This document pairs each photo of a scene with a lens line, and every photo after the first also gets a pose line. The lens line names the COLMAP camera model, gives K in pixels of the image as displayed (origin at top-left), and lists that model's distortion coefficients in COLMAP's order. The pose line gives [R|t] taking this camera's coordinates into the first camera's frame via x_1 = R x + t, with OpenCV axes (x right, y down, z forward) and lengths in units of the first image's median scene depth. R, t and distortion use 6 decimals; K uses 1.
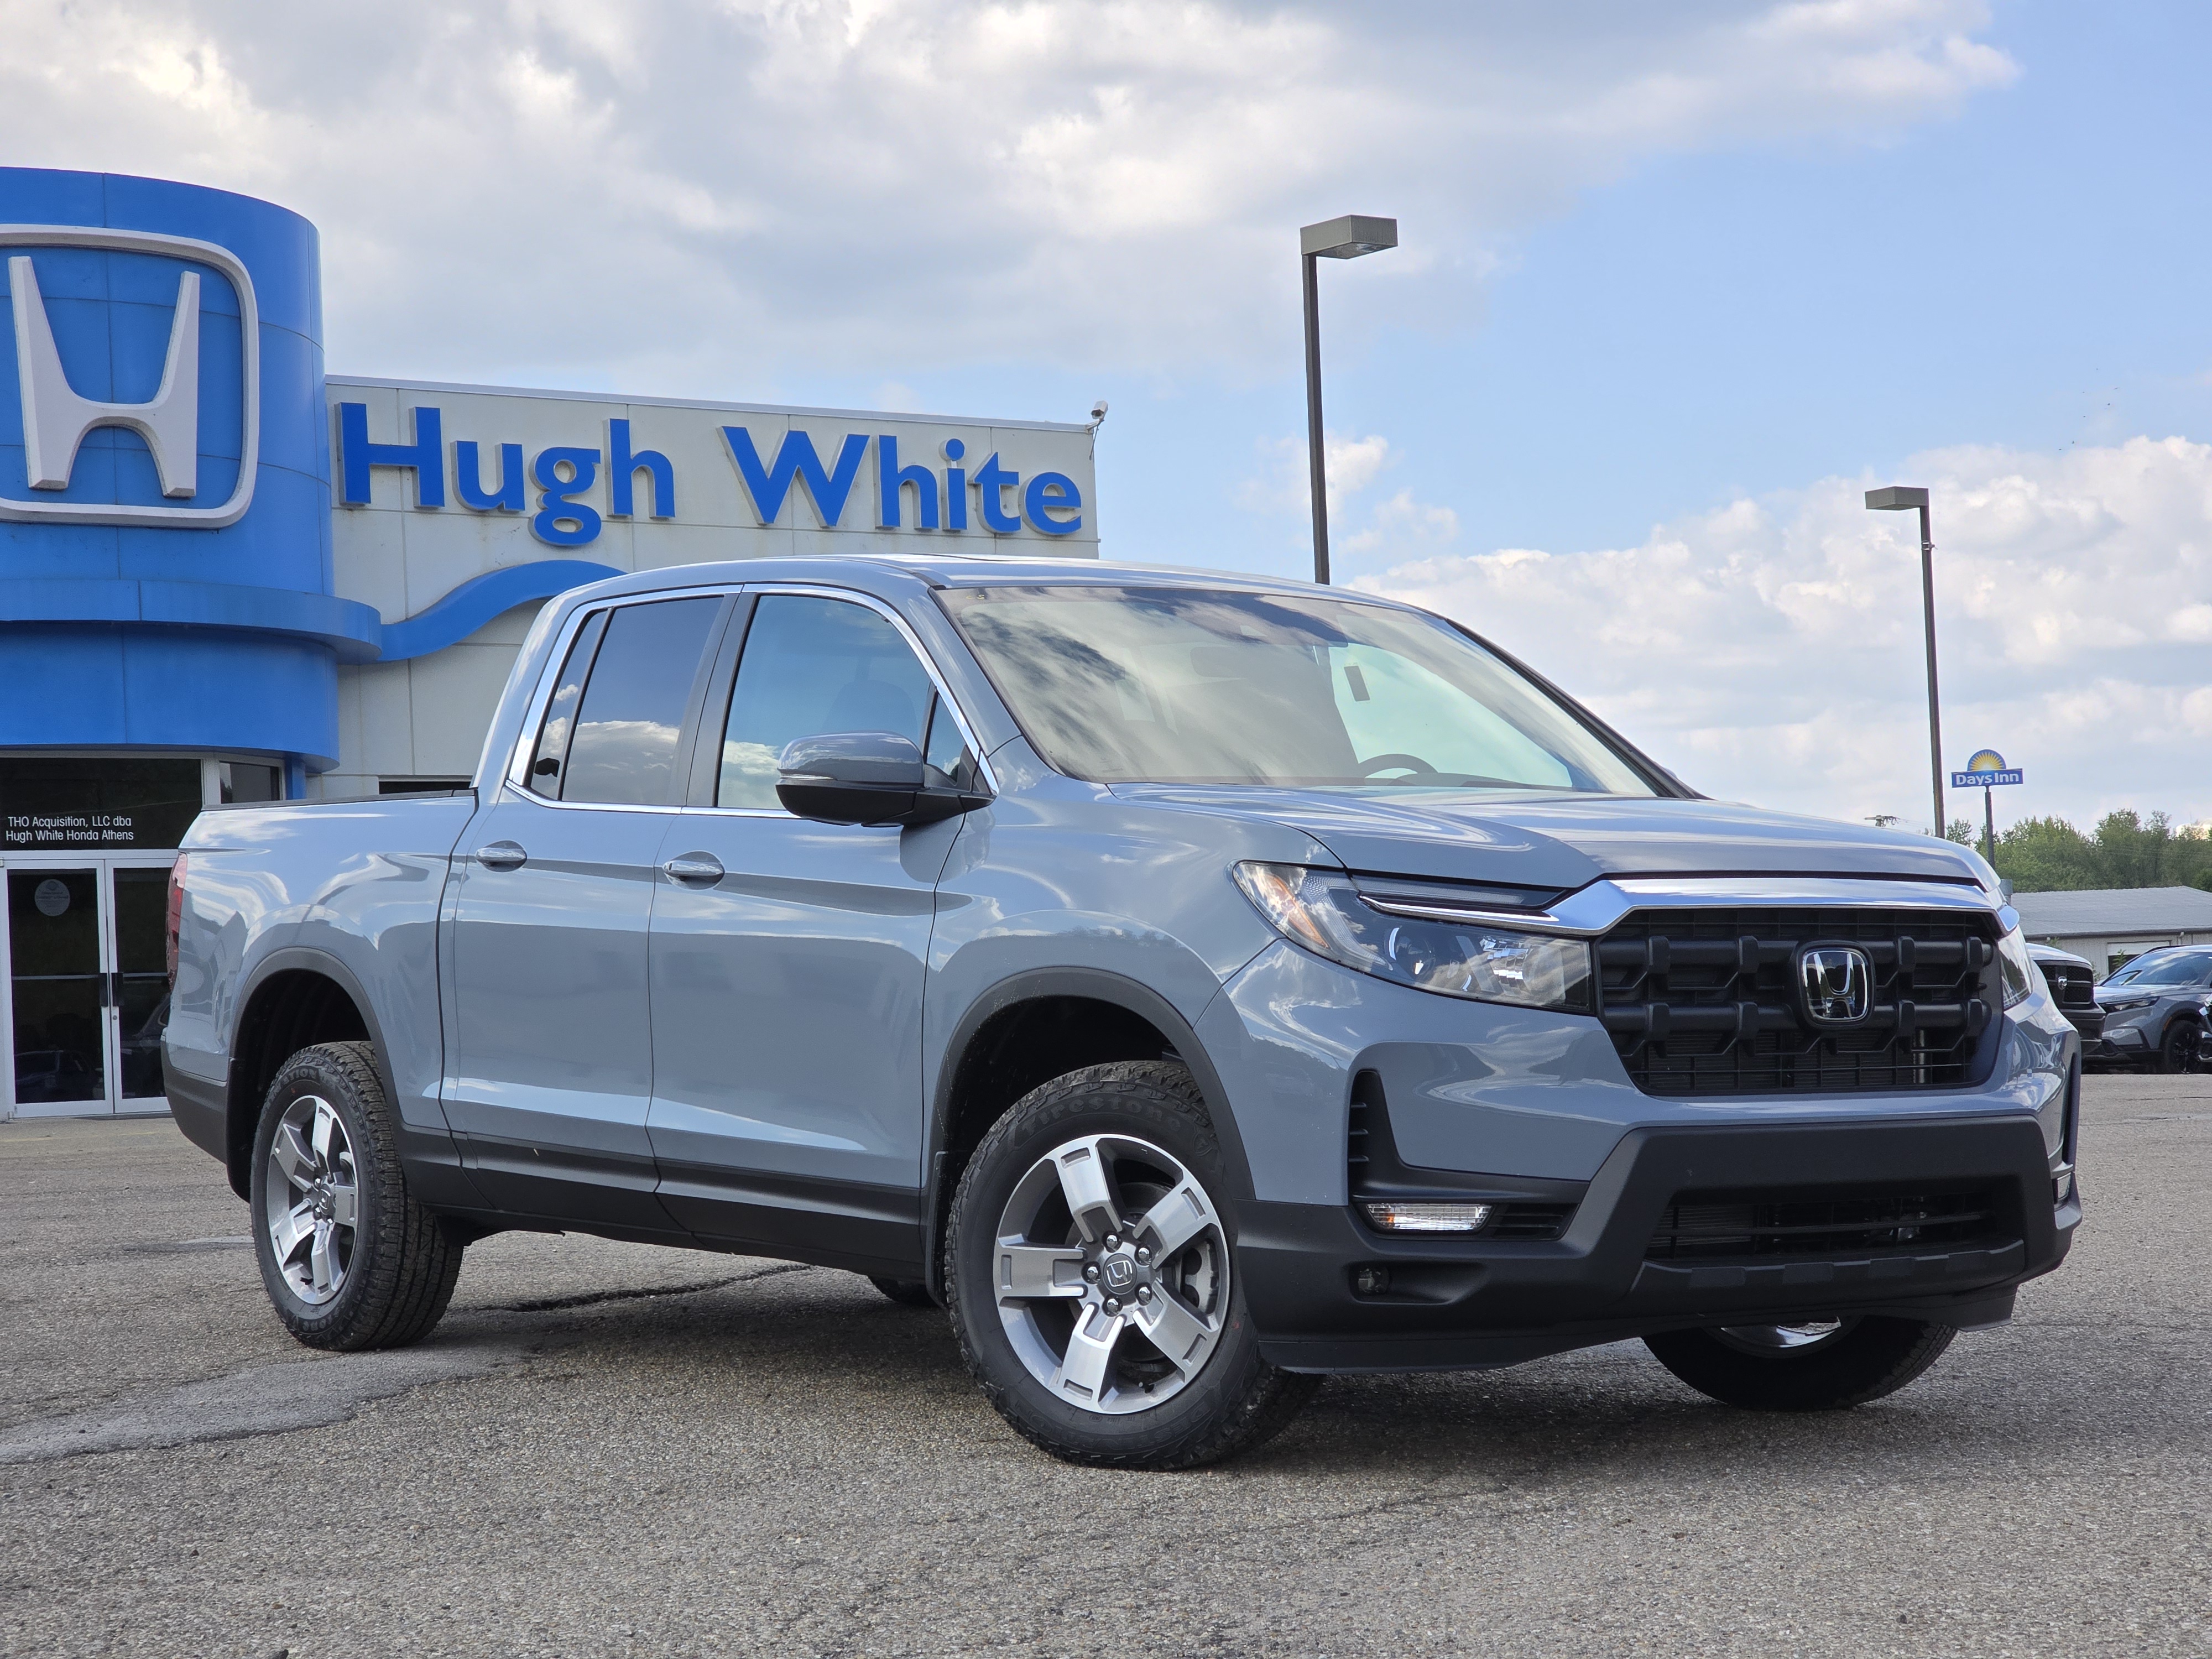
lens RADIAL K [[4436.5, 0, 1106.0], [0, 4436.5, 829.5], [0, 0, 1]] dist [-0.004539, -0.003671]
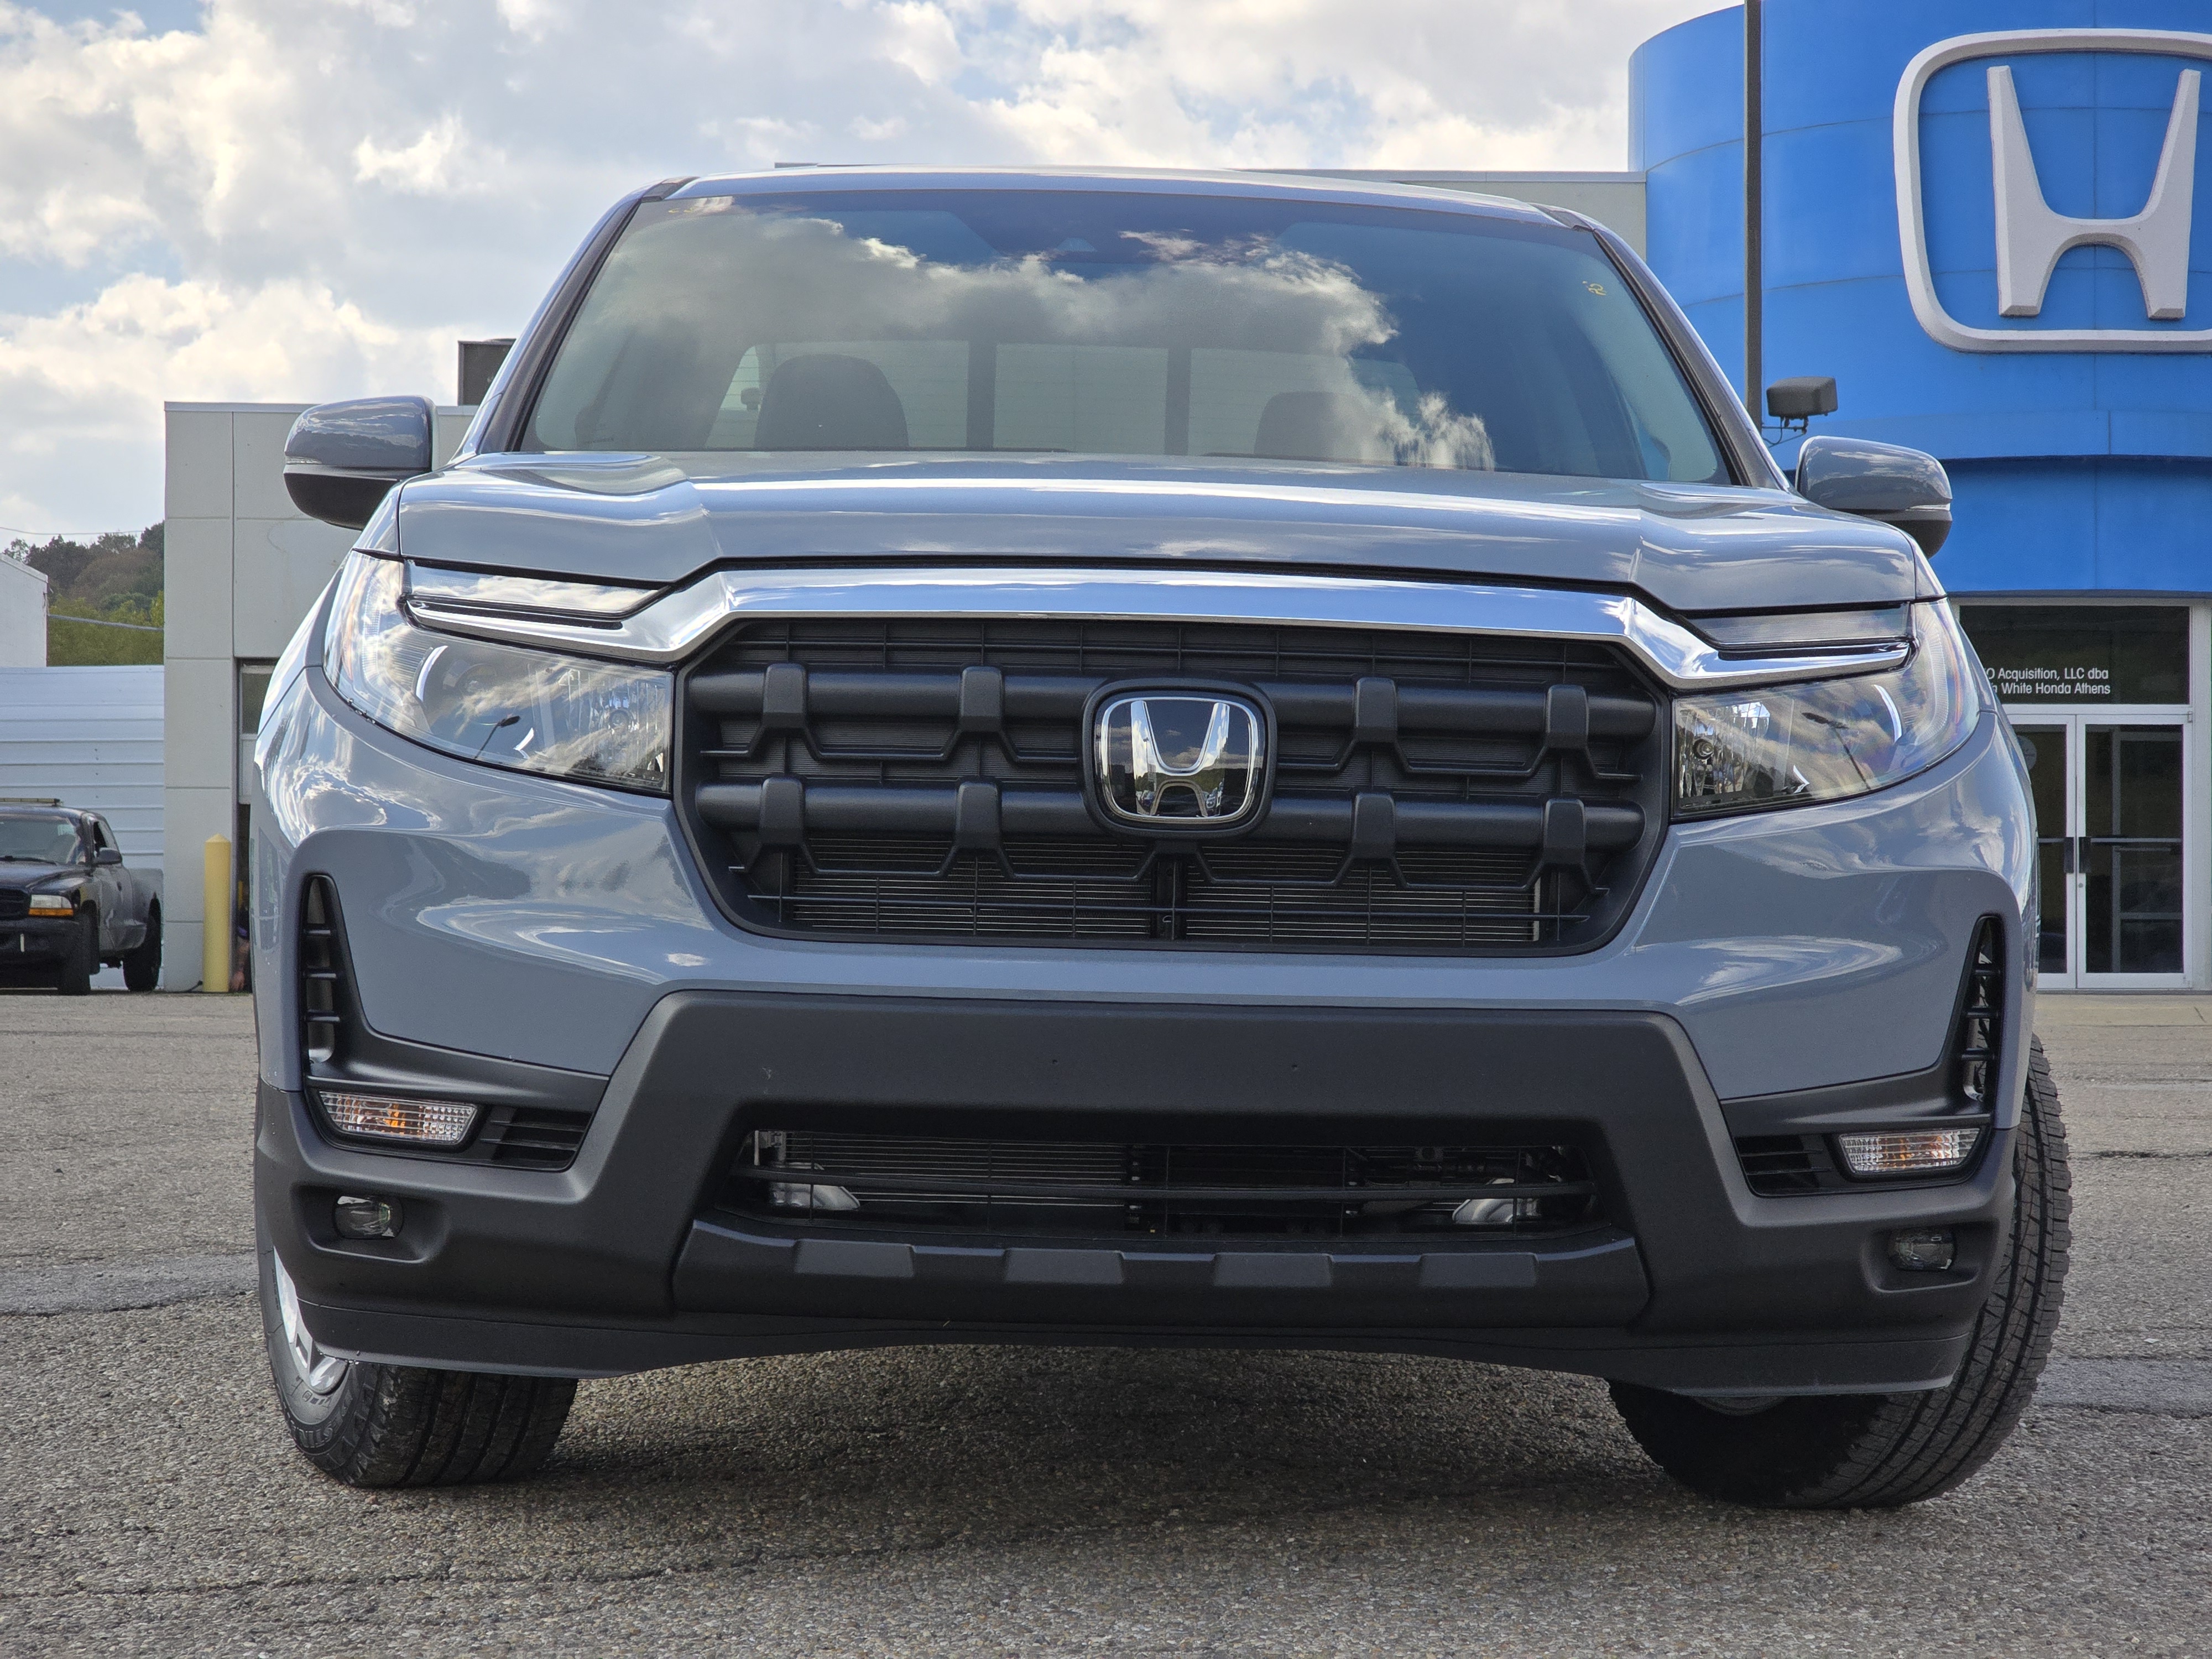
lens RADIAL K [[4362.1, 0, 1106.0], [0, 4362.1, 829.5], [0, 0, 1]] dist [0.103810, 0.124207]
pose [[0.838115, 0.024730, -0.544933, 0.105338], [-0.010702, 0.999525, 0.028901, 0.006449], [0.545389, -0.018390, 0.837981, 0.121622]]
